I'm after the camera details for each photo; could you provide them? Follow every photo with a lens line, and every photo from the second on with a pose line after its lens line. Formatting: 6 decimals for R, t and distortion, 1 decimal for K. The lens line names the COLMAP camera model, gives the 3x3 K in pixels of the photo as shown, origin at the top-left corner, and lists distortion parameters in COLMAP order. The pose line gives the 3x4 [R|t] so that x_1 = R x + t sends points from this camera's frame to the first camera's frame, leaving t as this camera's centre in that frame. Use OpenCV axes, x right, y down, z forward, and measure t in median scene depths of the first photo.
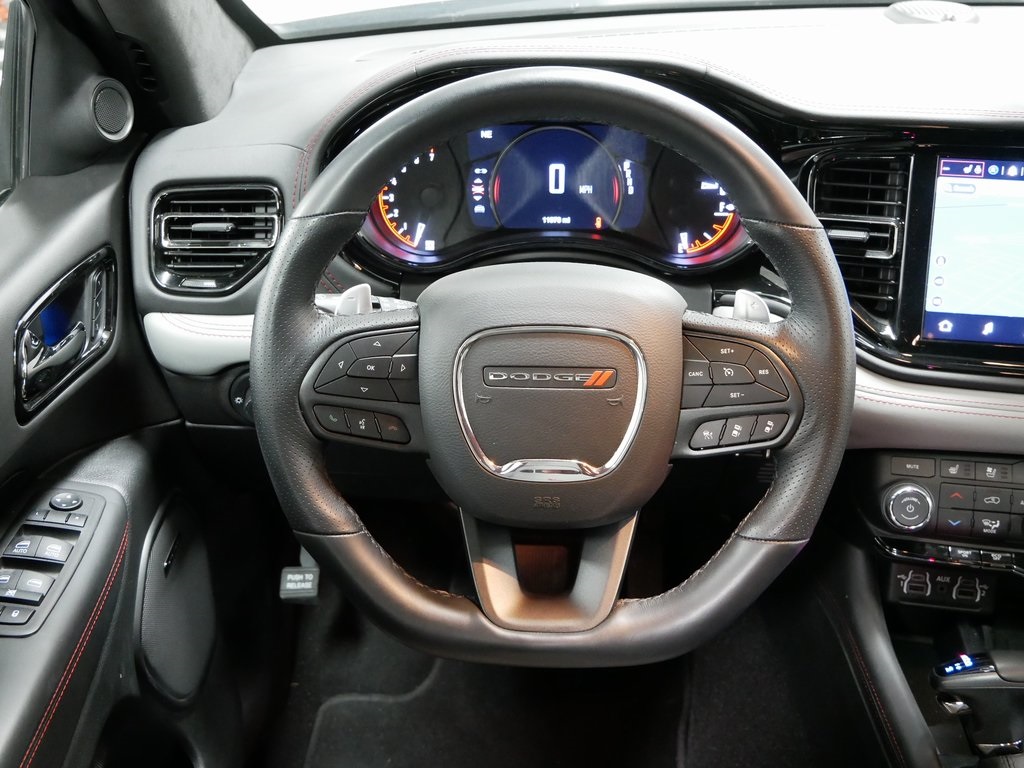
lens RADIAL K [[1343.8, 0, 512.0], [0, 1343.8, 384.0], [0, 0, 1]] dist [0.033316, 0.007911]
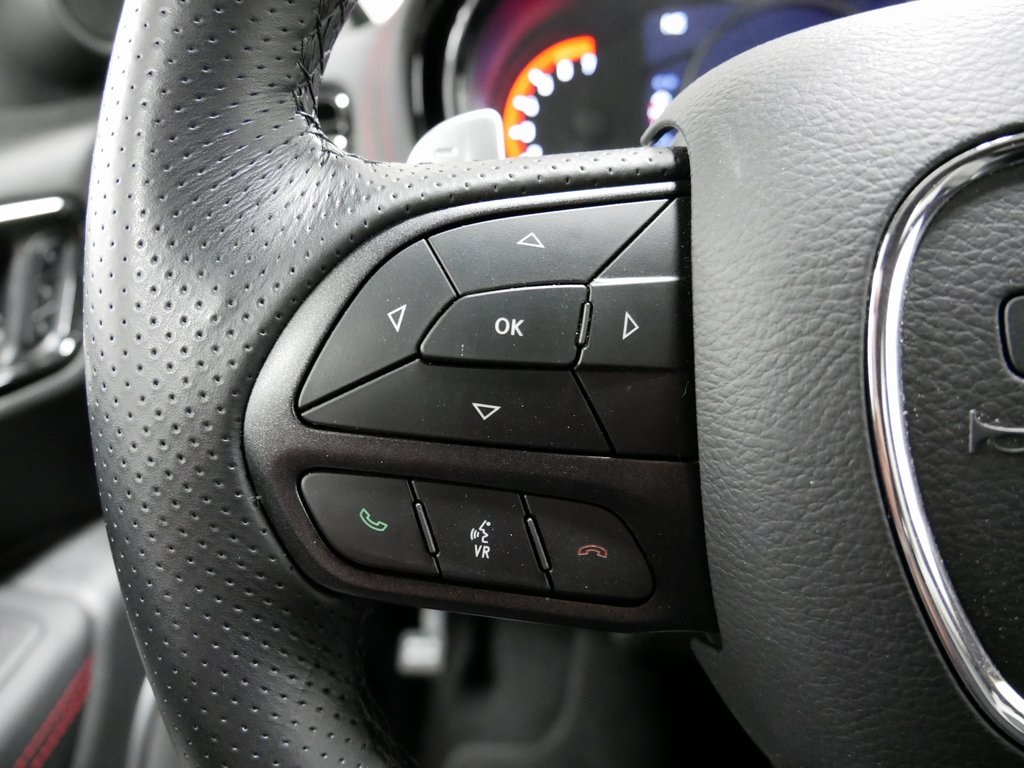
lens RADIAL K [[721.7, 0, 512.0], [0, 721.7, 384.0], [0, 0, 1]] dist [-0.045728, 0.005455]
pose [[0.996561, -0.024965, -0.079011, -0.093187], [0.019724, 0.997597, -0.066423, 0.008494], [0.080480, 0.064636, 0.994658, 0.856532]]
